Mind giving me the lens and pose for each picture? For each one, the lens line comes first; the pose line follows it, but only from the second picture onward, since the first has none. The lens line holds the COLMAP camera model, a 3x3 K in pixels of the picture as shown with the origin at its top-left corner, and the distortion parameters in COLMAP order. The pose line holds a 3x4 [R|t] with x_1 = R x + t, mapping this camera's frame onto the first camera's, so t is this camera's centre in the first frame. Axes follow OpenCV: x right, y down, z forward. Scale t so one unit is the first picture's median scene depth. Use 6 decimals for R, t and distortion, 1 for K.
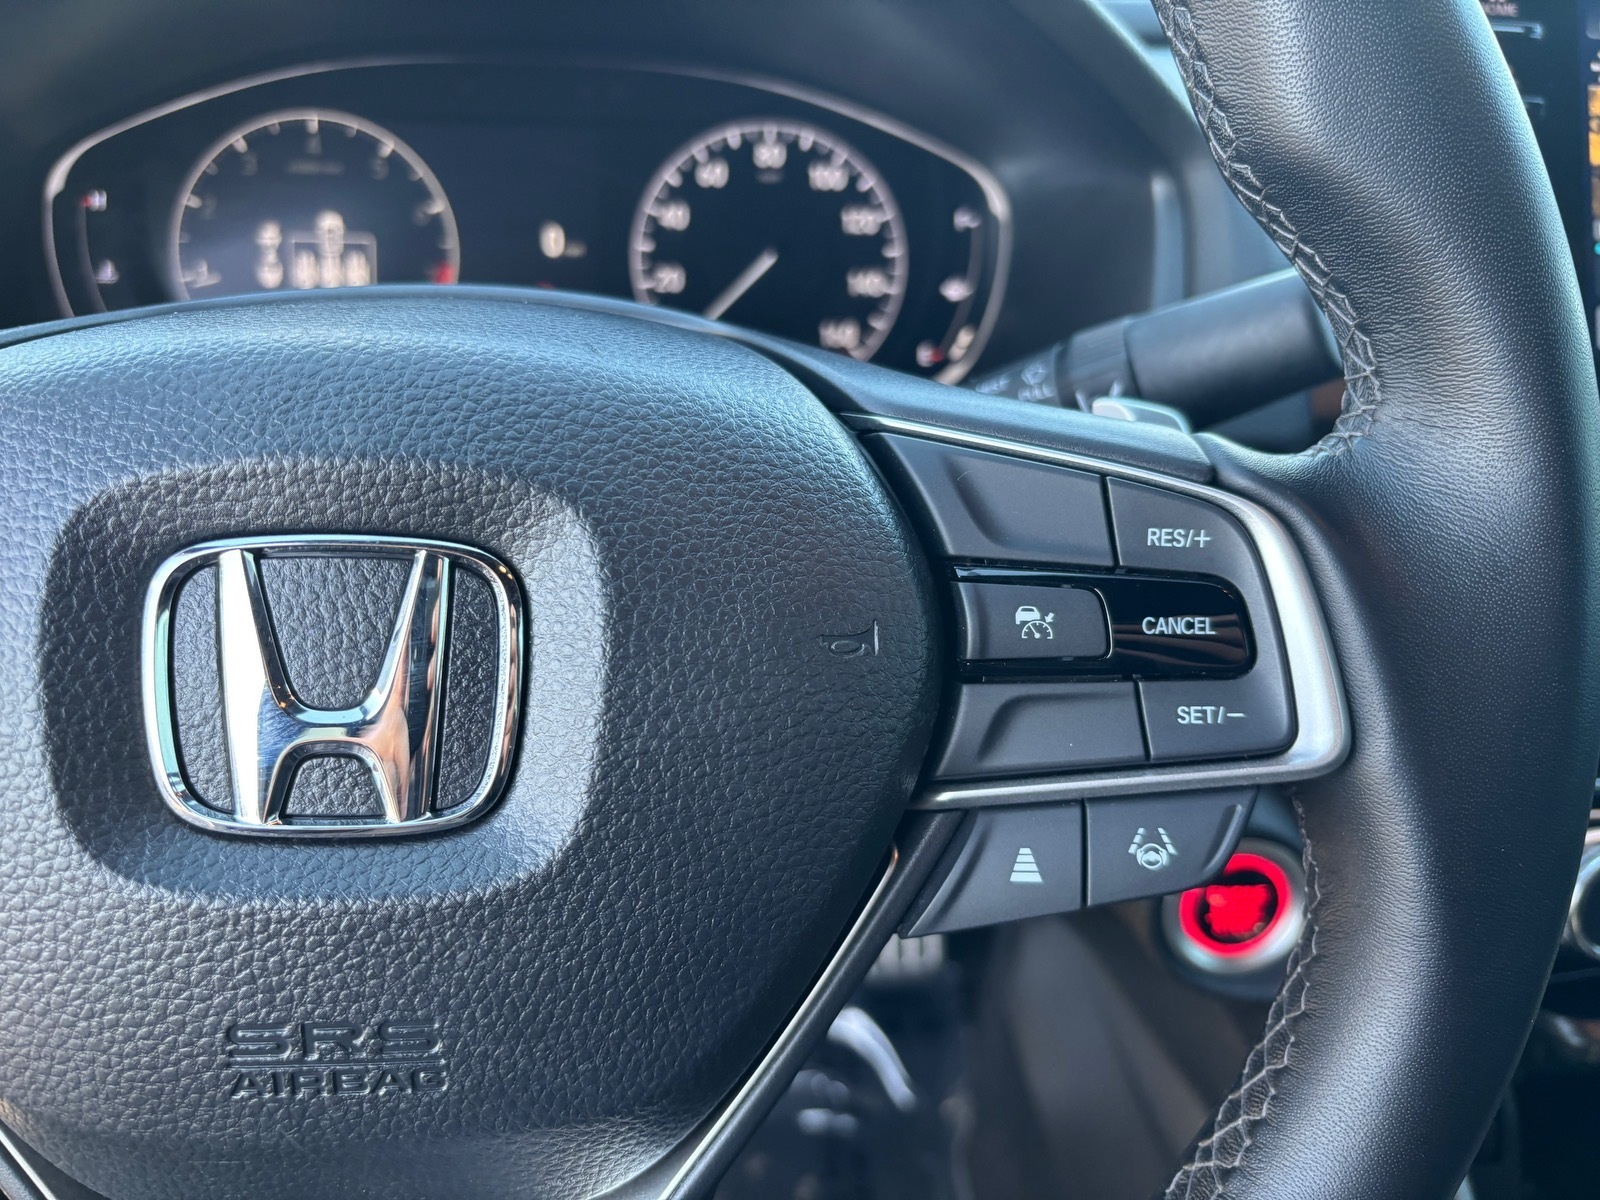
lens RADIAL K [[1241.2, 0, 793.3], [0, 1241.2, 608.8], [0, 0, 1]] dist [0.032273, -0.035310]
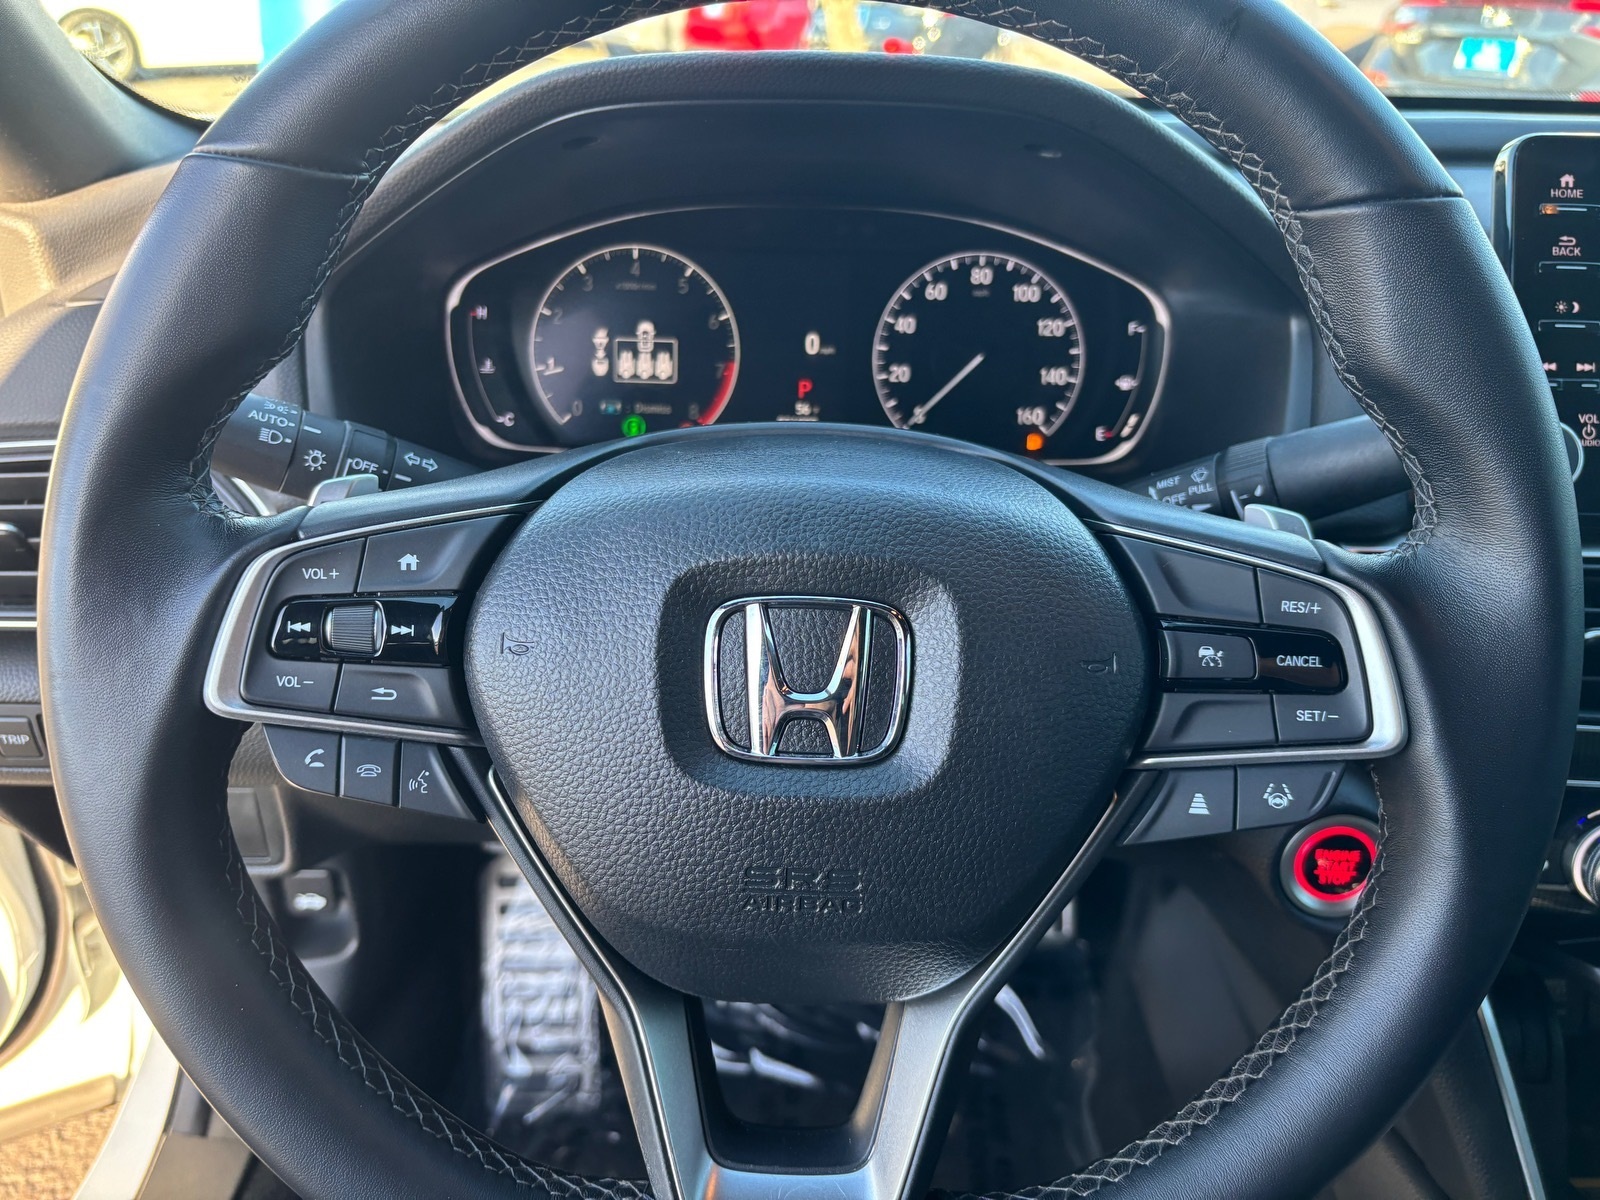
lens RADIAL K [[1241.2, 0, 794.2], [0, 1241.2, 618.3], [0, 0, 1]] dist [0.032273, -0.035310]
pose [[0.995992, 0.029510, -0.084437, -0.212495], [-0.029110, 0.999558, 0.005966, -0.032872], [0.084575, -0.003485, 0.996411, -0.678052]]
